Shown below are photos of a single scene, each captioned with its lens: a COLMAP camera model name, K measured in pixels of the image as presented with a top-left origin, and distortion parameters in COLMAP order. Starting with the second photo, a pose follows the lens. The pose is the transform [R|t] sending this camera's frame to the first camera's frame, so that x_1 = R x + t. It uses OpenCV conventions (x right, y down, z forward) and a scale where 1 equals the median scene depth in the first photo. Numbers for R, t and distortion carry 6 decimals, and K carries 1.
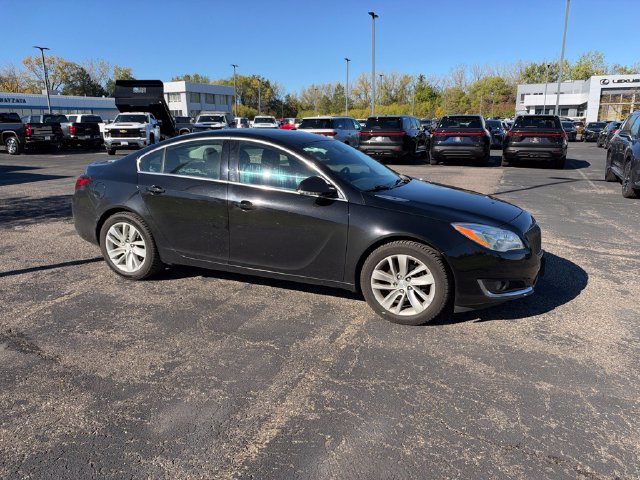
lens RADIAL K [[462.3, 0, 319.3], [0, 462.3, 244.9], [0, 0, 1]] dist [0.011128, -0.028630]
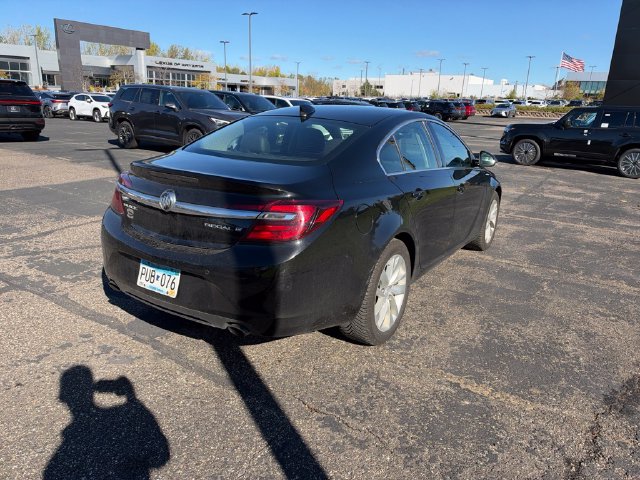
lens RADIAL K [[462.3, 0, 322.5], [0, 462.3, 240.3], [0, 0, 1]] dist [0.011128, -0.028630]
pose [[0.175984, -0.264074, 0.948311, -1.038560], [0.203764, 0.952254, 0.227358, -0.234447], [-0.963073, 0.153221, 0.221390, 0.949394]]
